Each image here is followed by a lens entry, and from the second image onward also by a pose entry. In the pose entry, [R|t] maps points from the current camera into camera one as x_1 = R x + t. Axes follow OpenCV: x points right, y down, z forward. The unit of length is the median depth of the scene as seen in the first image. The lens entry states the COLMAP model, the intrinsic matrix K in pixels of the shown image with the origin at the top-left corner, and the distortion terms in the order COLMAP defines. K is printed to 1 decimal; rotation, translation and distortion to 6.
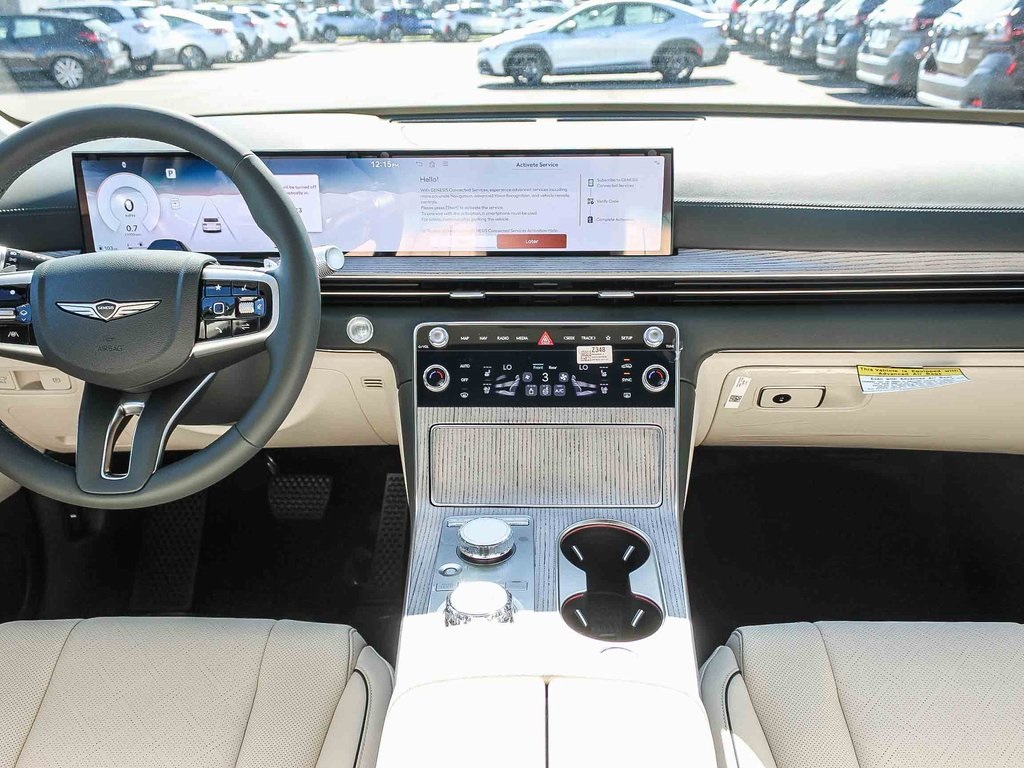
lens RADIAL K [[940.0, 0, 512.5], [0, 940.0, 370.4], [0, 0, 1]] dist [-0.003773, 0.000000]
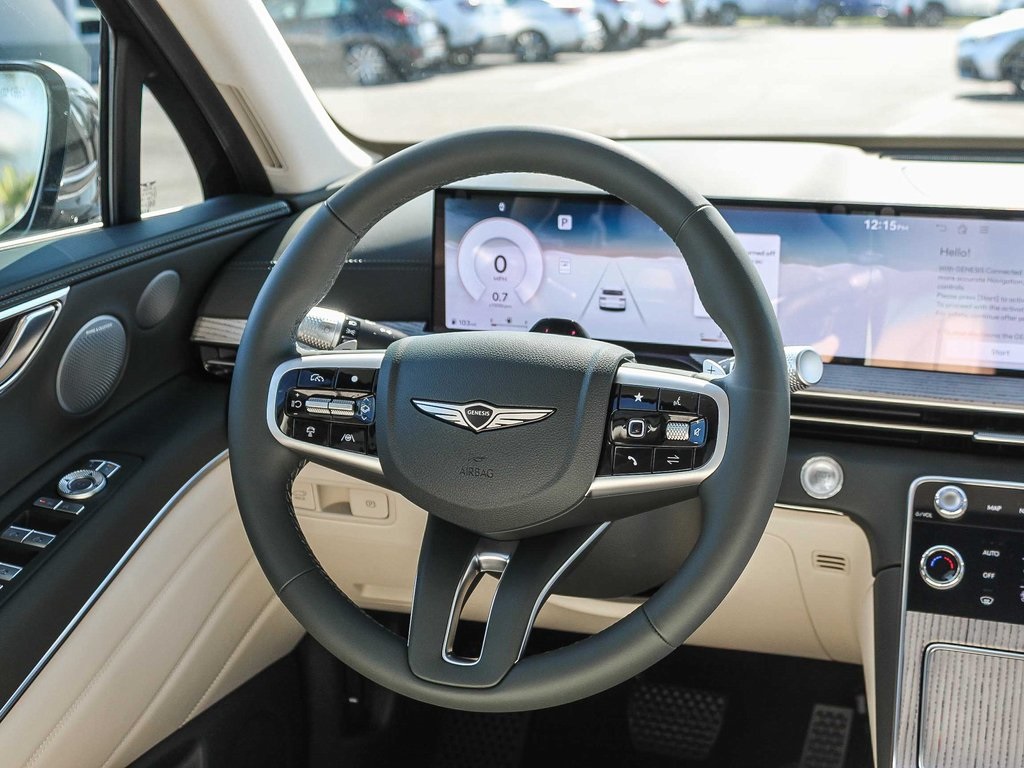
lens RADIAL K [[1462.9, 0, 518.1], [0, 1462.9, 363.4], [0, 0, 1]] dist [-0.024885, 0.000000]
pose [[0.949782, 0.078569, -0.302888, -0.064811], [-0.111105, 0.989568, -0.091706, -0.005667], [0.292523, 0.120753, 0.948604, -0.012649]]
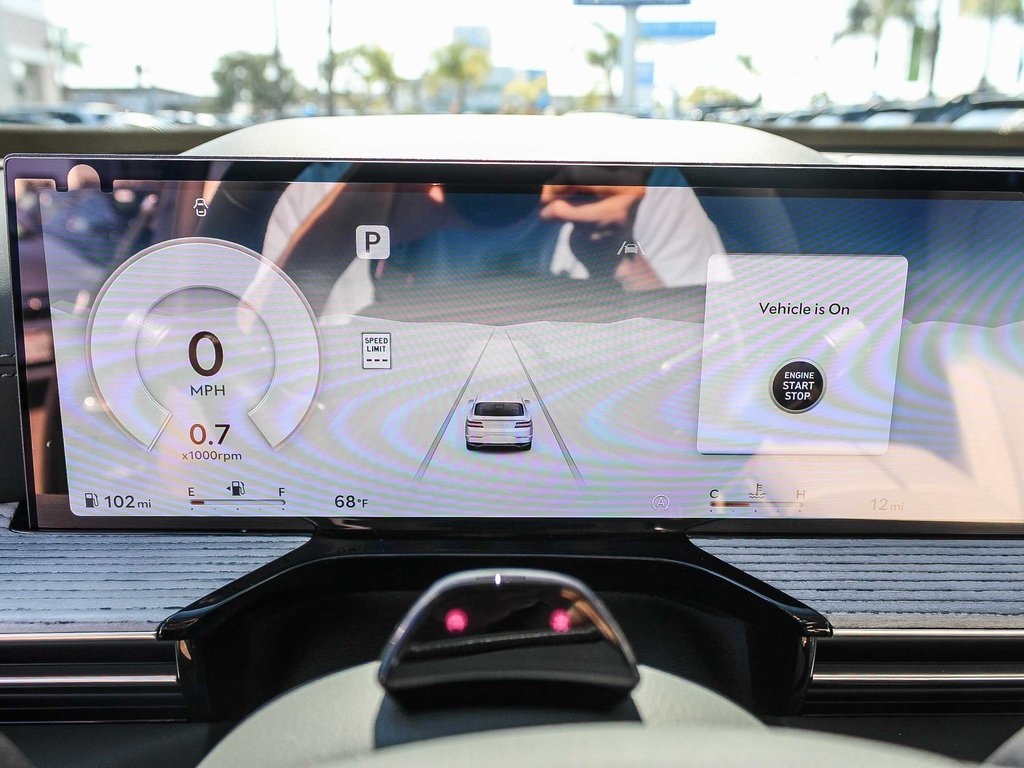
lens RADIAL K [[940.0, 0, 515.5], [0, 940.0, 382.0], [0, 0, 1]] dist [-0.003773, 0.000000]
pose [[0.998467, 0.011163, 0.054215, -0.341624], [-0.005123, 0.993886, -0.110291, -0.141195], [-0.055115, 0.109844, 0.992420, 0.741360]]
